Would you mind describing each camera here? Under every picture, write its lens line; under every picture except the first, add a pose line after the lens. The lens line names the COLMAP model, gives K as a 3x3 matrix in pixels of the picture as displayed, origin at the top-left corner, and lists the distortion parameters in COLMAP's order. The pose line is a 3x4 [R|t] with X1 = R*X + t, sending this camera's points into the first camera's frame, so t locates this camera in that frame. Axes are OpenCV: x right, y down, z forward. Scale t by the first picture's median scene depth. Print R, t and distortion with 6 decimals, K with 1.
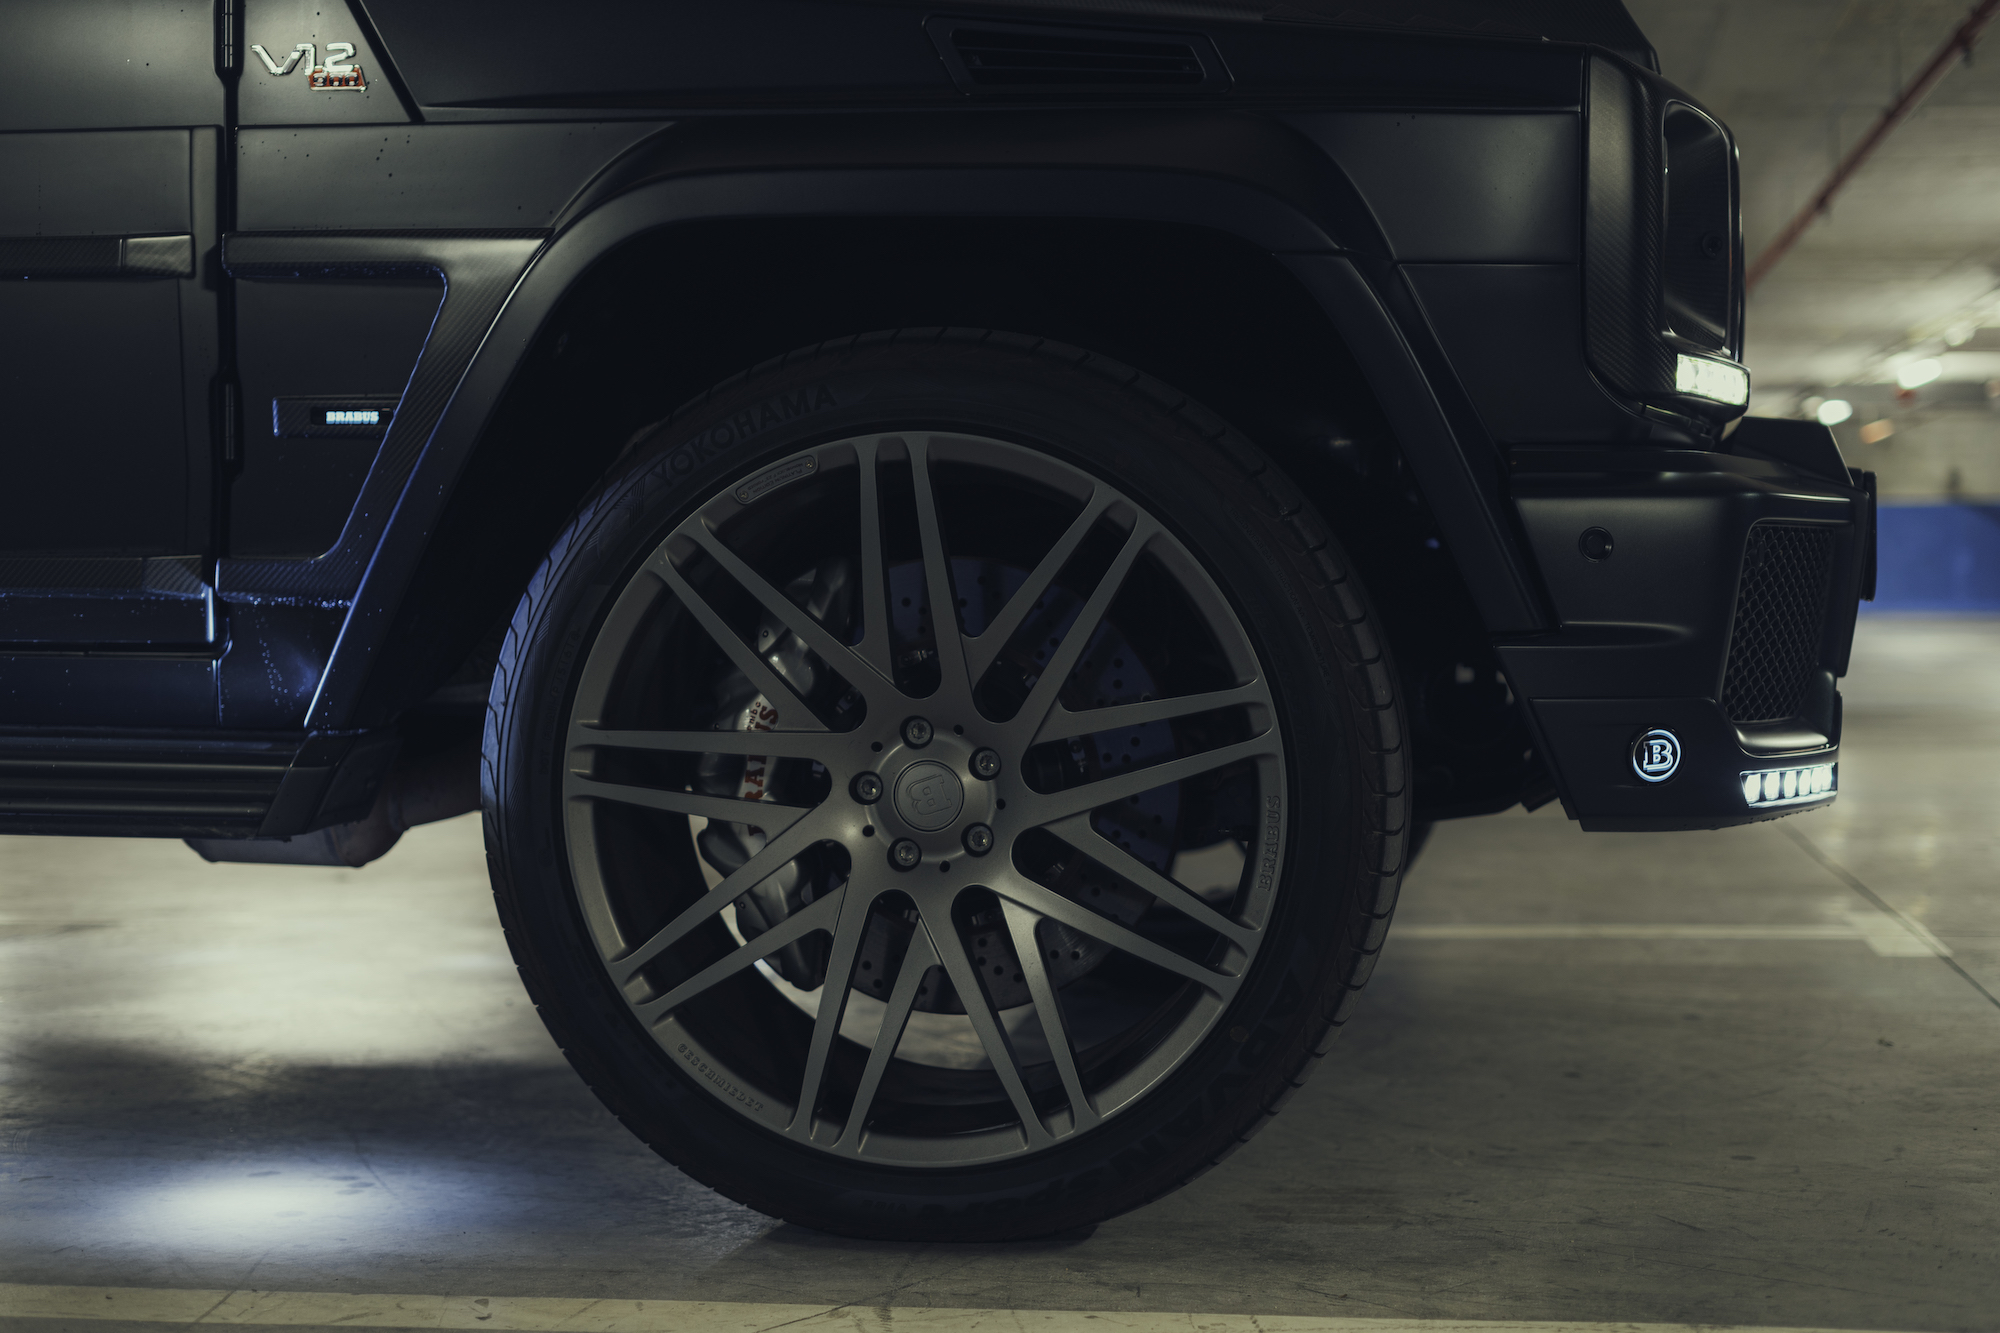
lens RADIAL K [[2872.8, 0, 1000.0], [0, 2872.8, 666.5], [0, 0, 1]] dist [-0.027711, 0.065480]
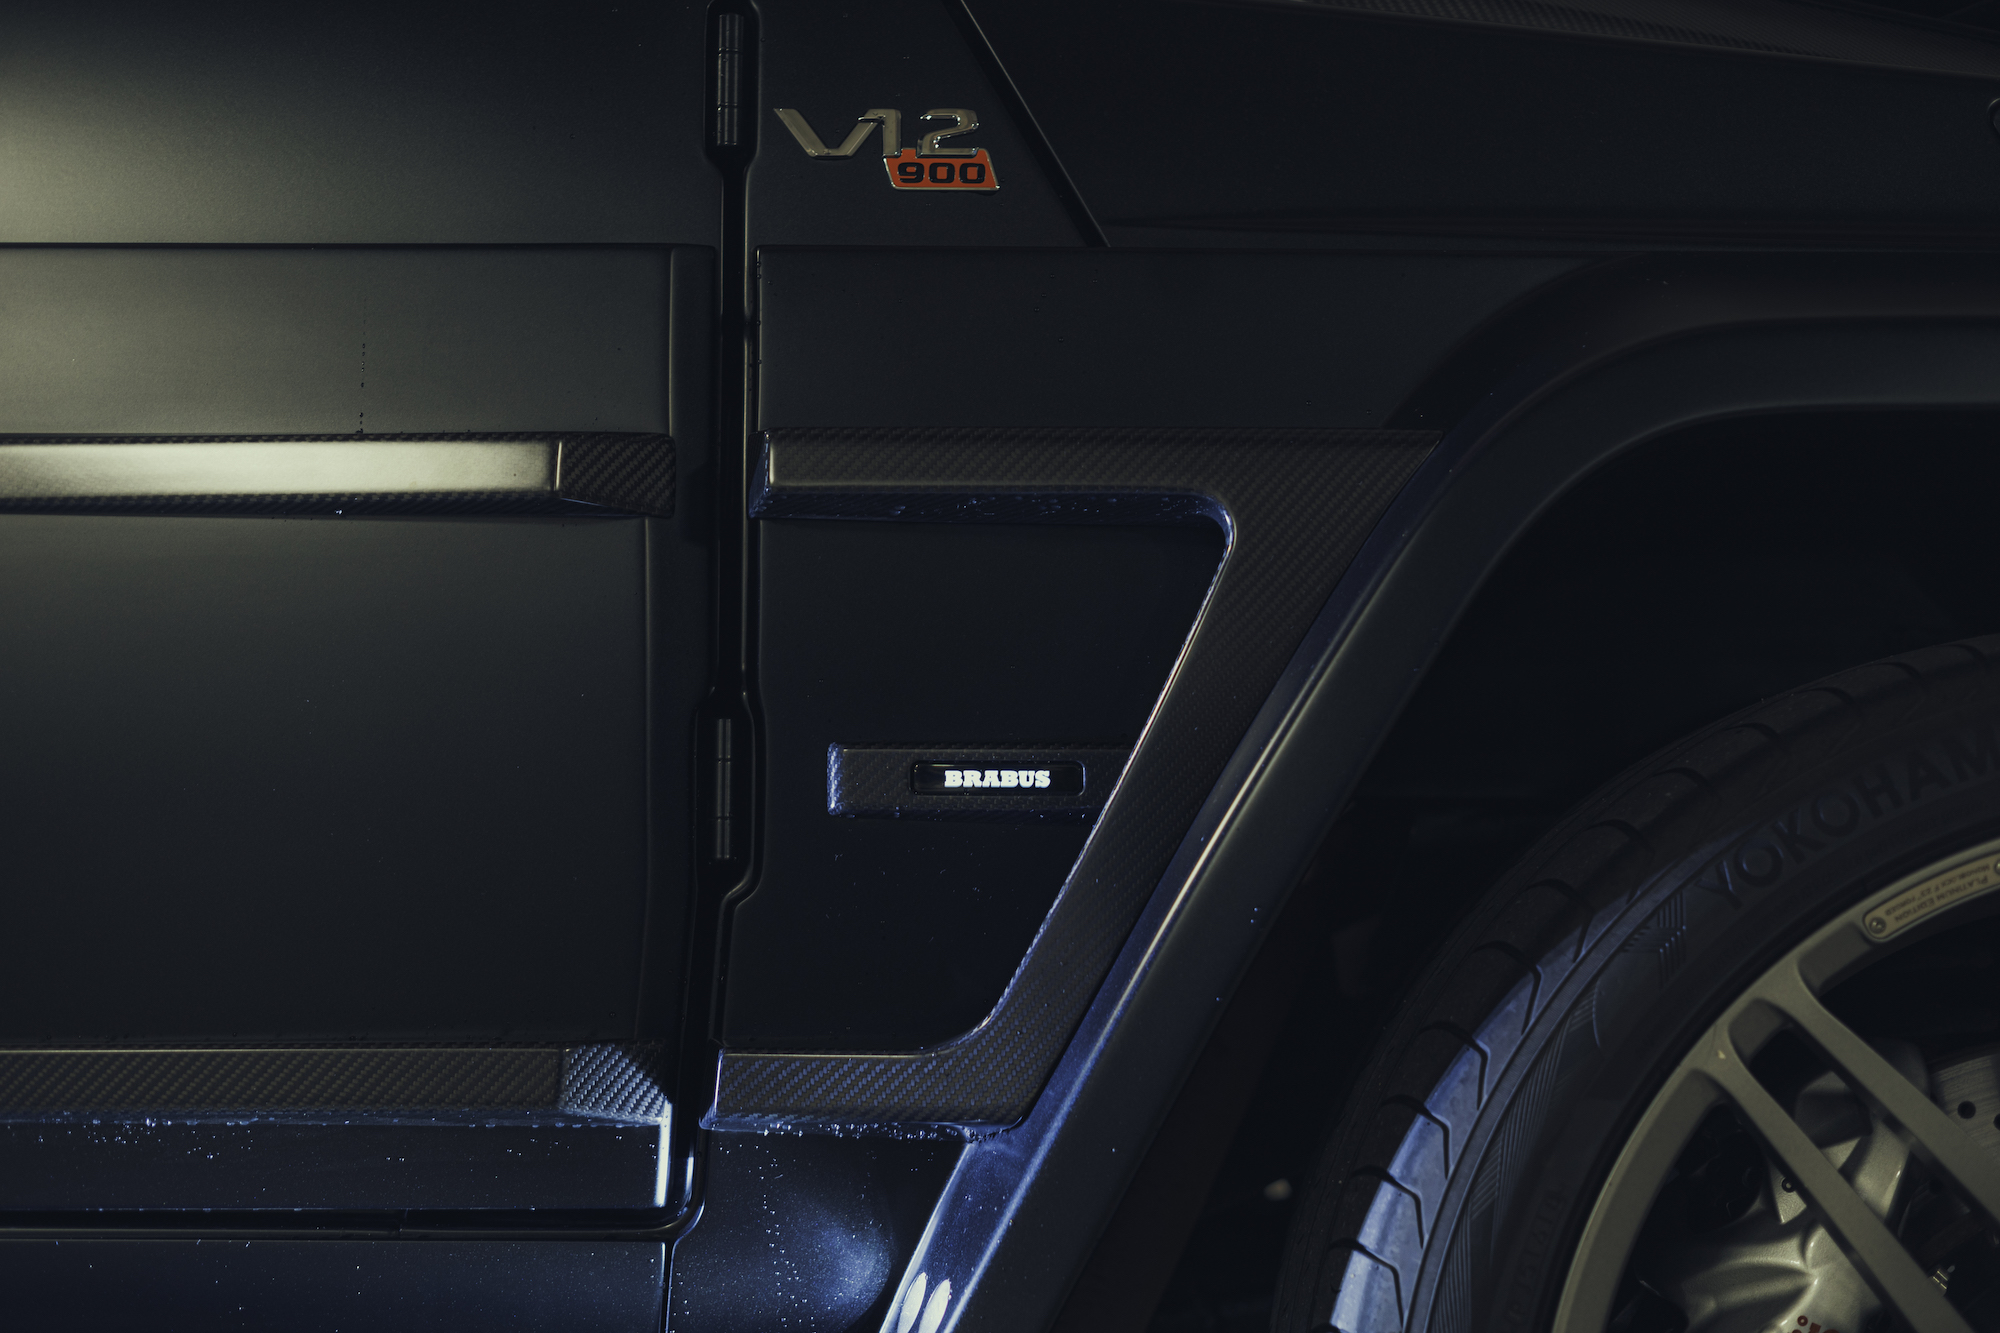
lens RADIAL K [[2929.5, 0, 1000.0], [0, 2929.5, 666.5], [0, 0, 1]] dist [-0.013690, 0.014122]
pose [[0.984840, 0.016533, 0.172677, -0.336969], [0.010428, 0.988005, -0.154069, -0.025463], [-0.173153, 0.153534, 0.972854, 0.494712]]
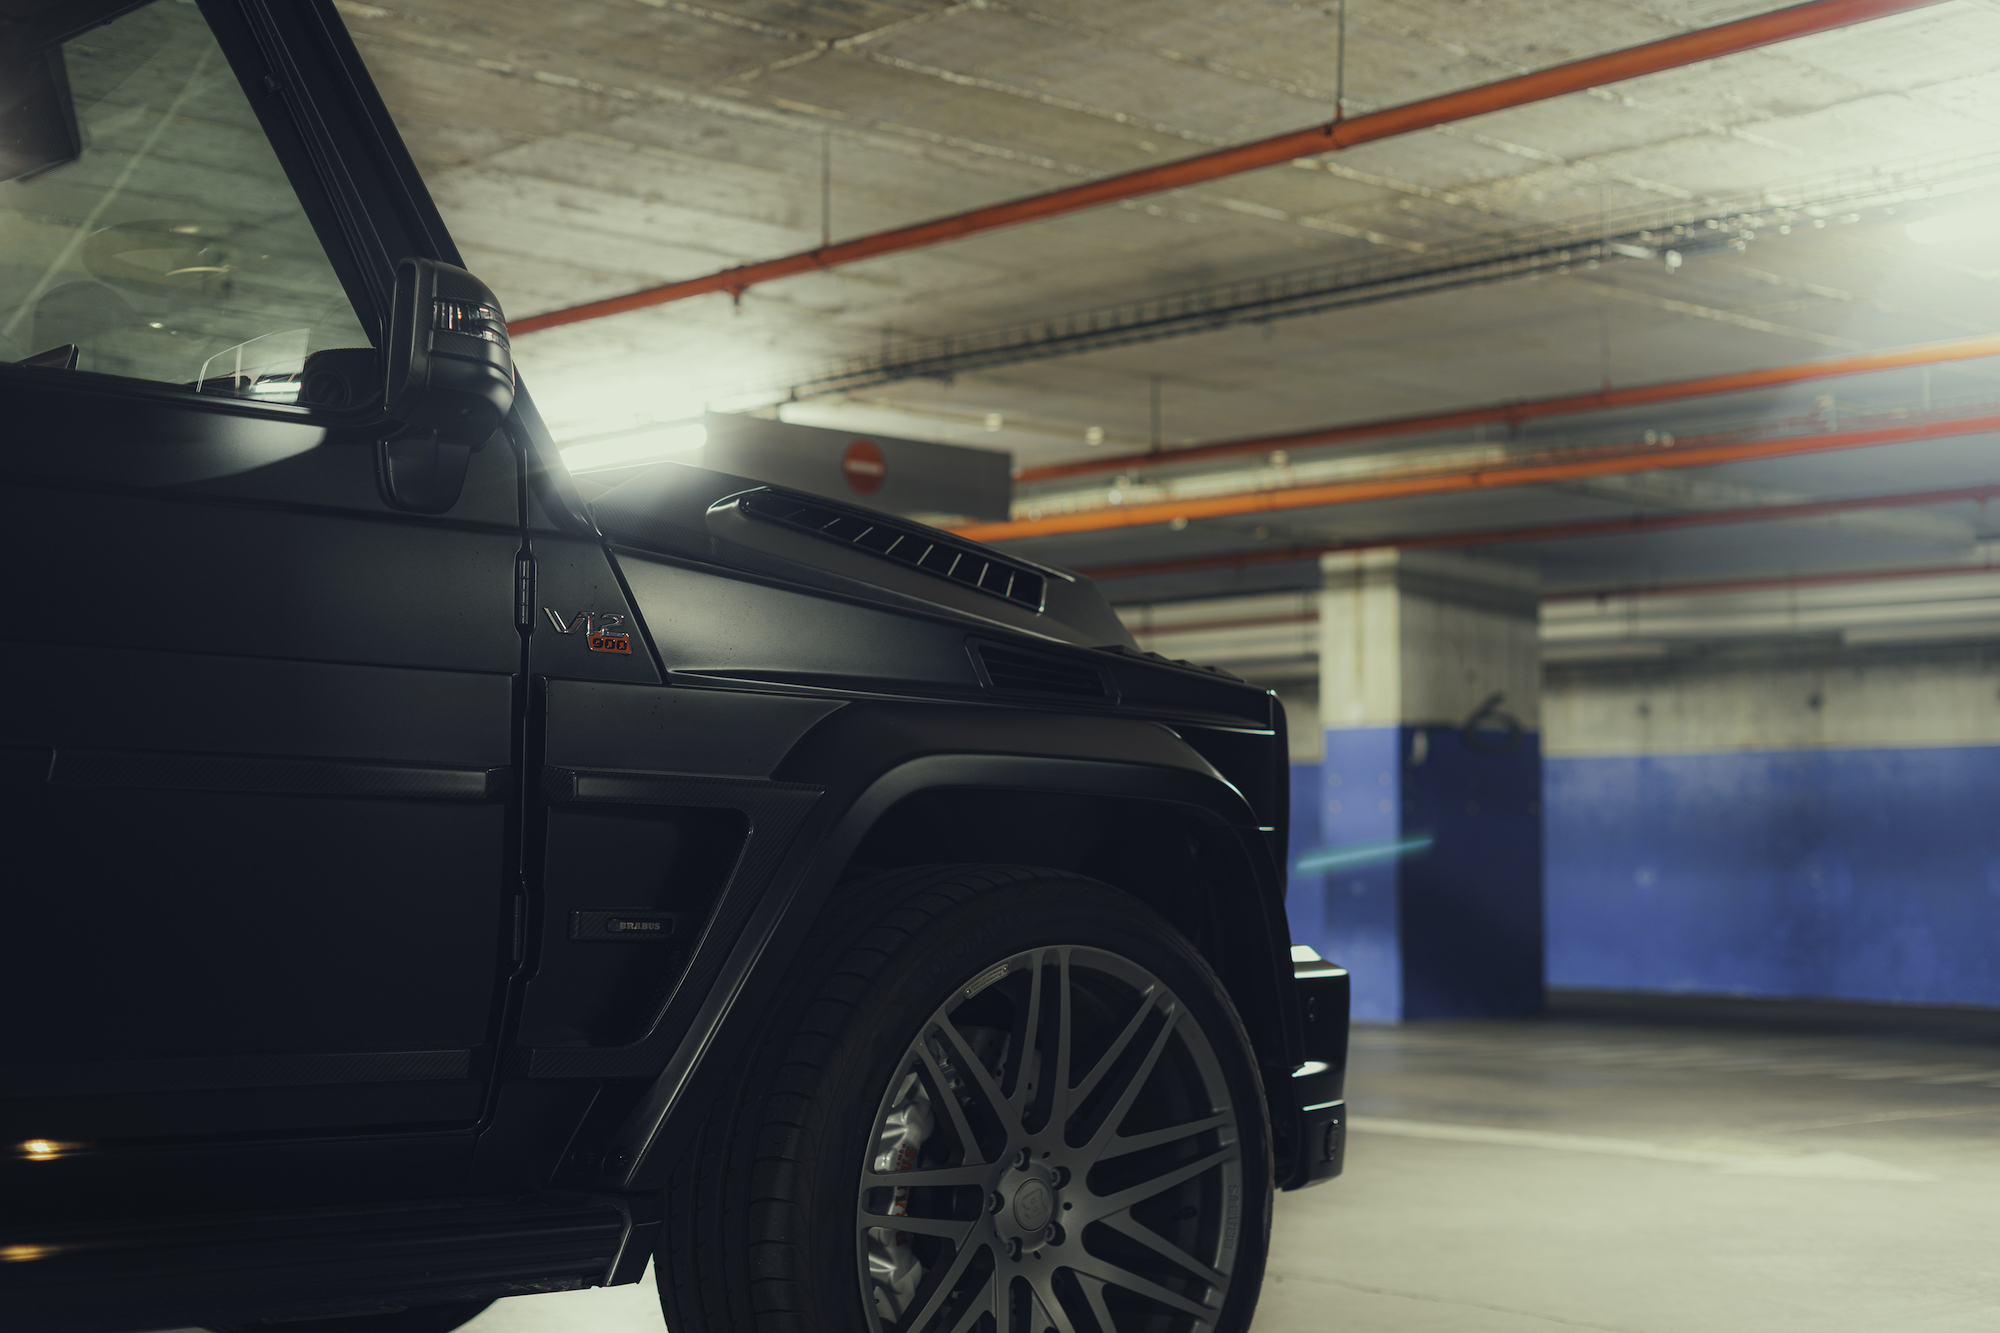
lens RADIAL K [[2872.8, 0, 1000.0], [0, 2872.8, 666.5], [0, 0, 1]] dist [-0.027711, 0.065480]
pose [[0.646359, 0.059574, 0.760704, -1.110727], [0.011646, 0.996061, -0.087901, -0.092605], [-0.762944, 0.065675, 0.643119, 0.104447]]
